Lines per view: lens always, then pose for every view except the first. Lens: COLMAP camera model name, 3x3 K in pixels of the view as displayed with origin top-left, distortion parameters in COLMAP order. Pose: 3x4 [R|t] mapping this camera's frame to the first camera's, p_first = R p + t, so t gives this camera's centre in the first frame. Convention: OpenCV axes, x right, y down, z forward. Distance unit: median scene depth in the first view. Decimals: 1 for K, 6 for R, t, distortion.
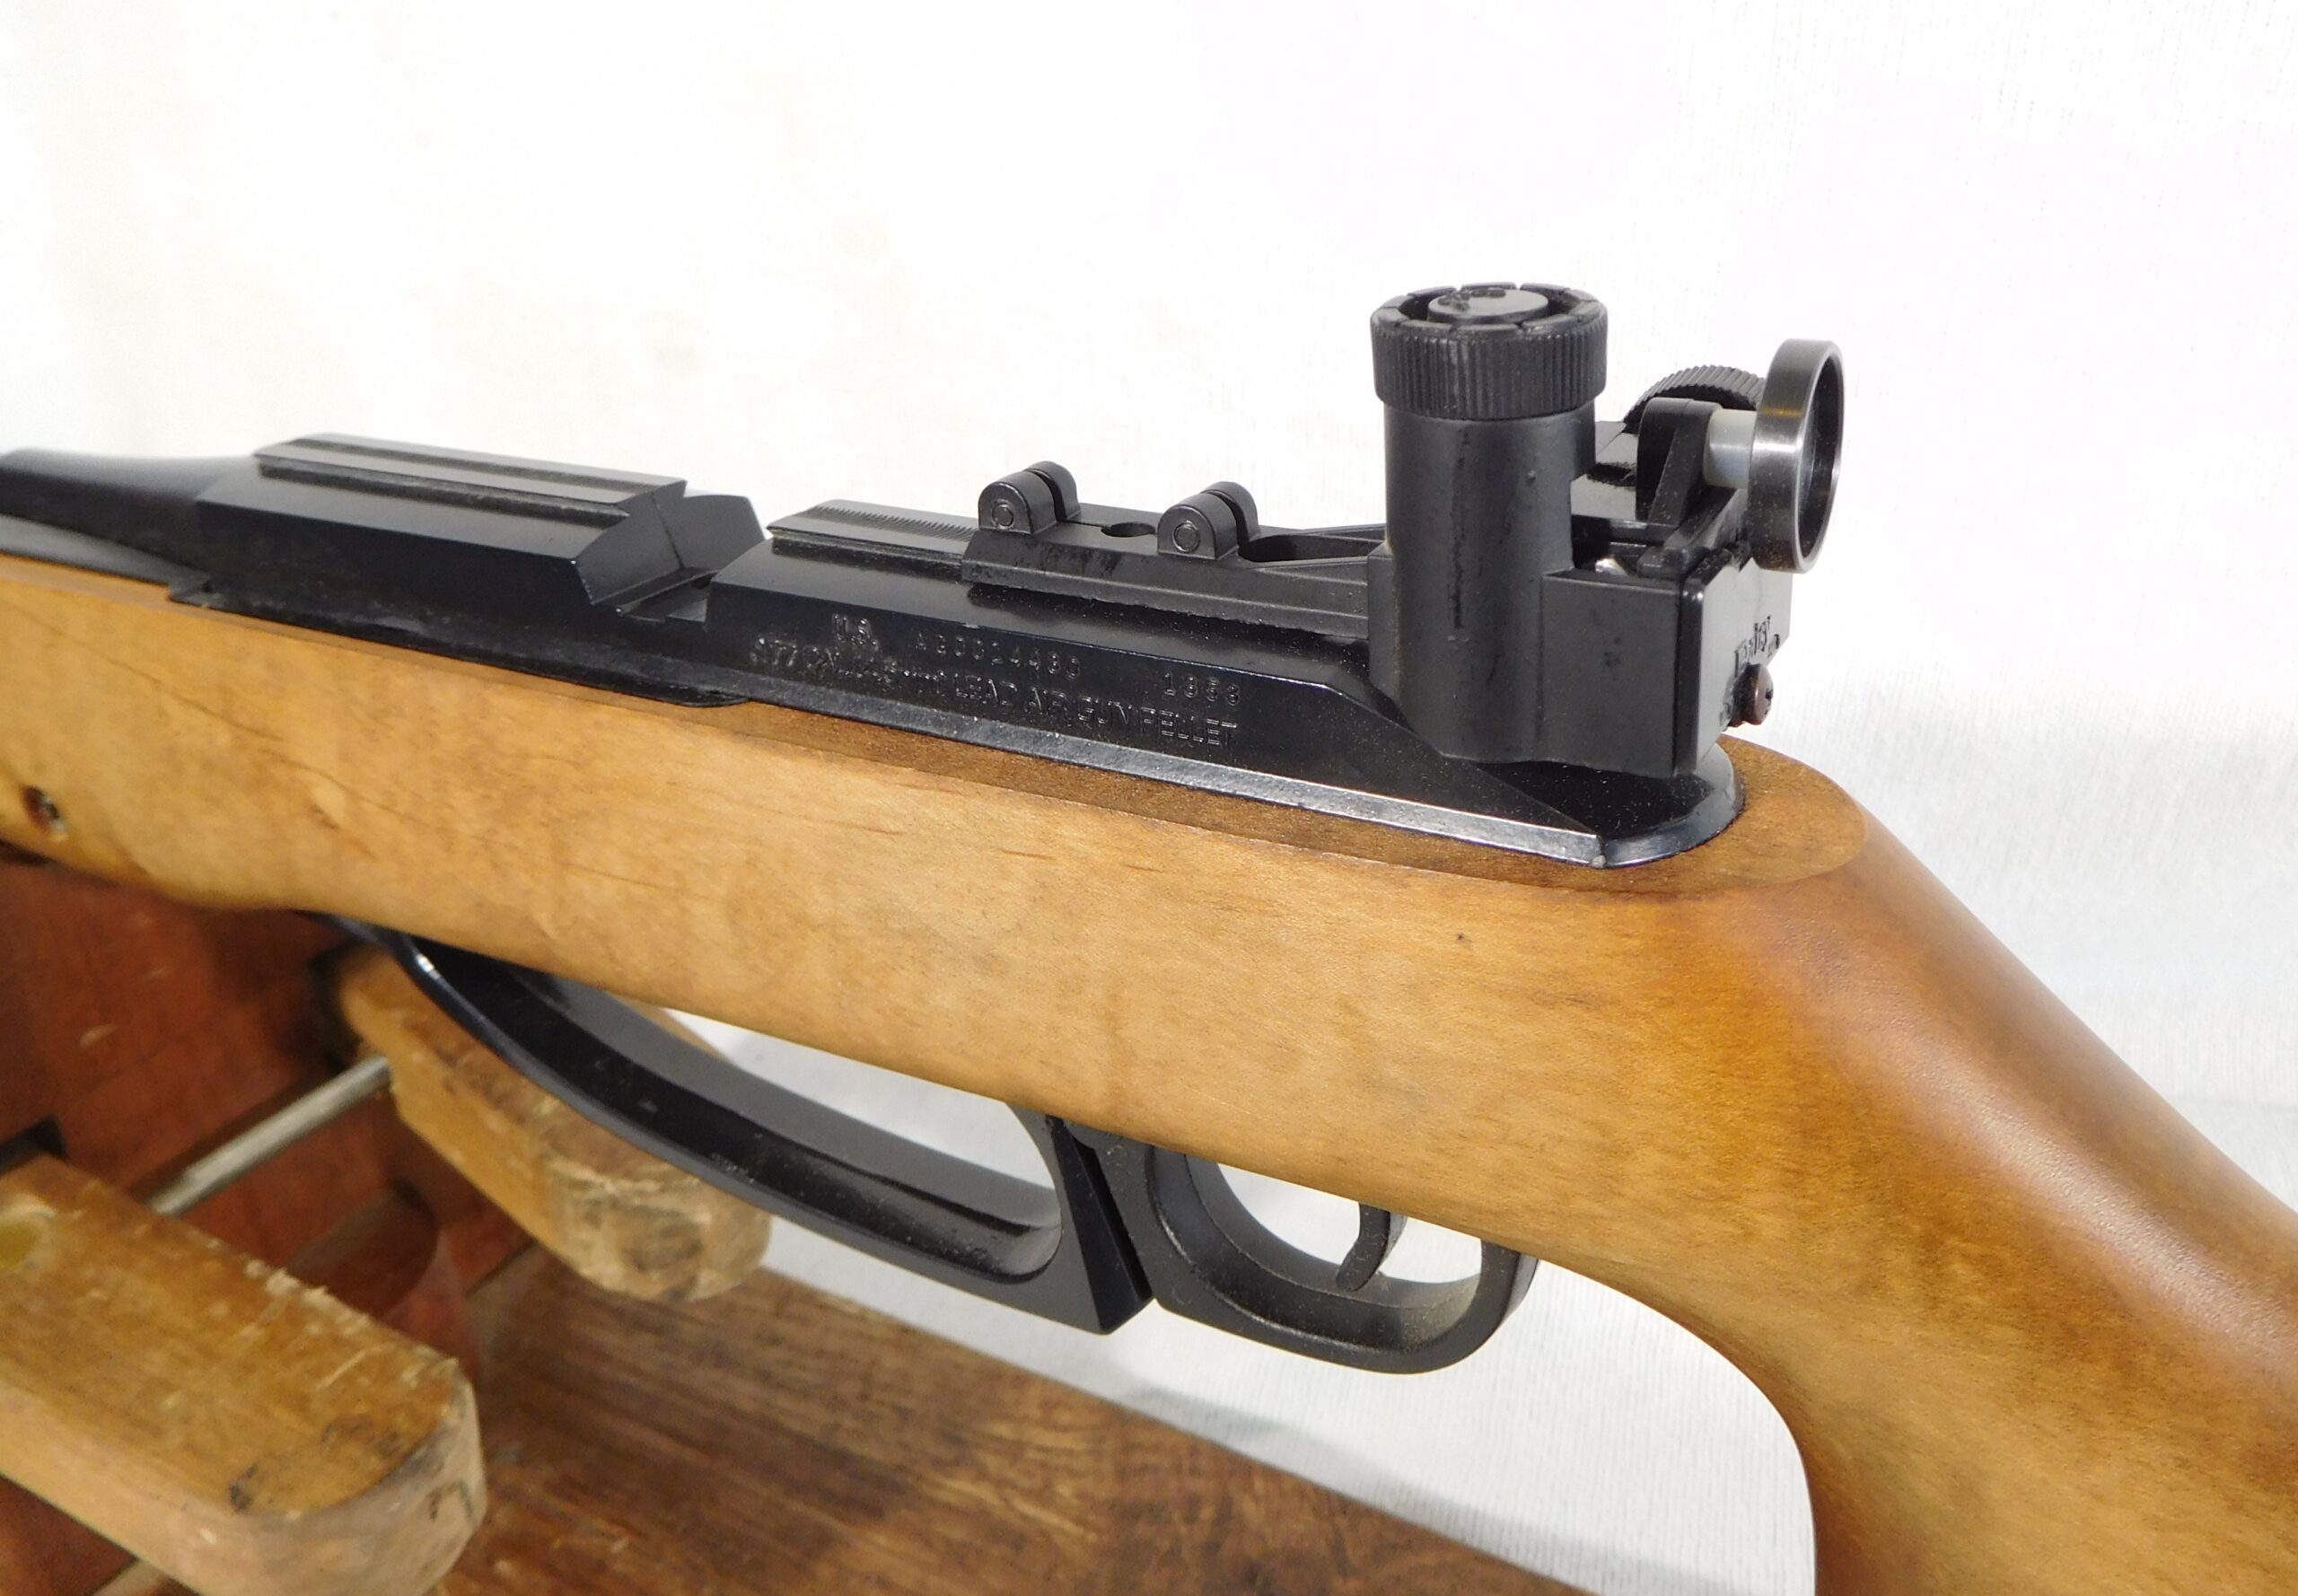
lens RADIAL K [[2762.3, 0, 1339.9], [0, 2762.3, 799.3], [0, 0, 1]] dist [-0.001959, -0.017006]
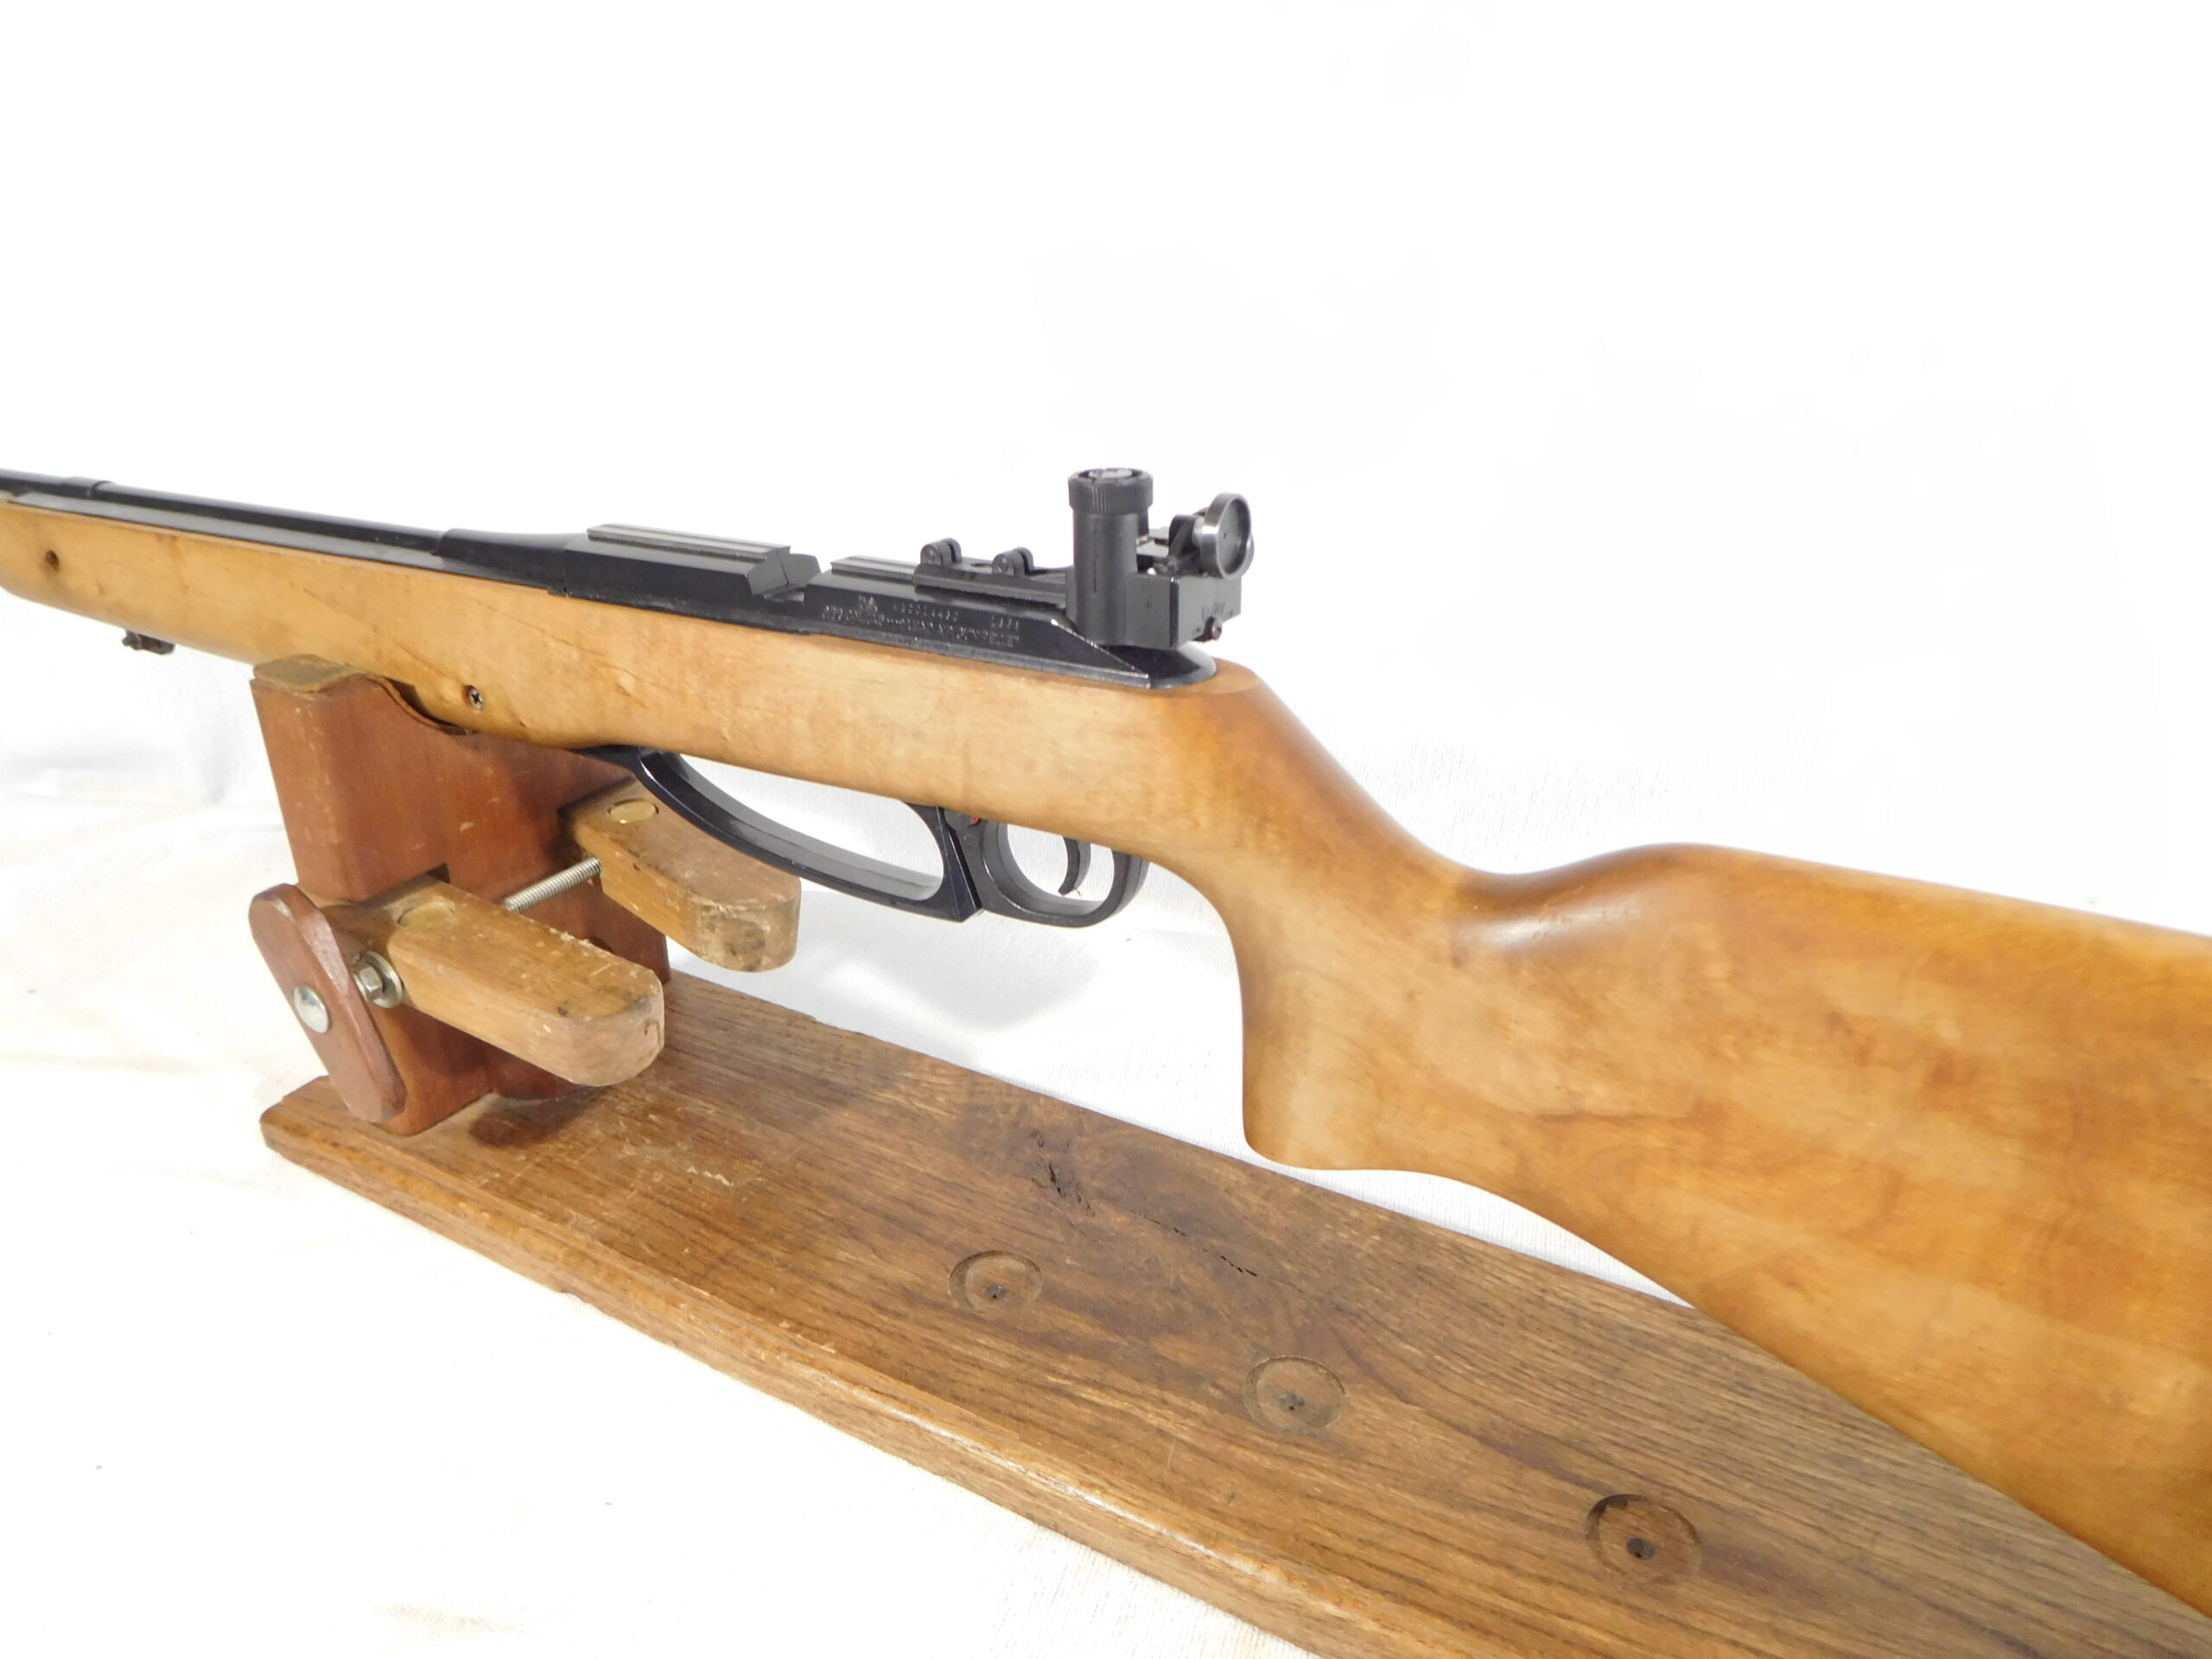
lens RADIAL K [[1653.0, 0, 1106.0], [0, 1653.0, 829.5], [0, 0, 1]] dist [-0.000410, -0.036438]
pose [[0.999135, 0.040739, -0.008323, 0.046495], [-0.040531, 0.998894, 0.023828, 0.080997], [0.009285, -0.023470, 0.999681, -0.390803]]
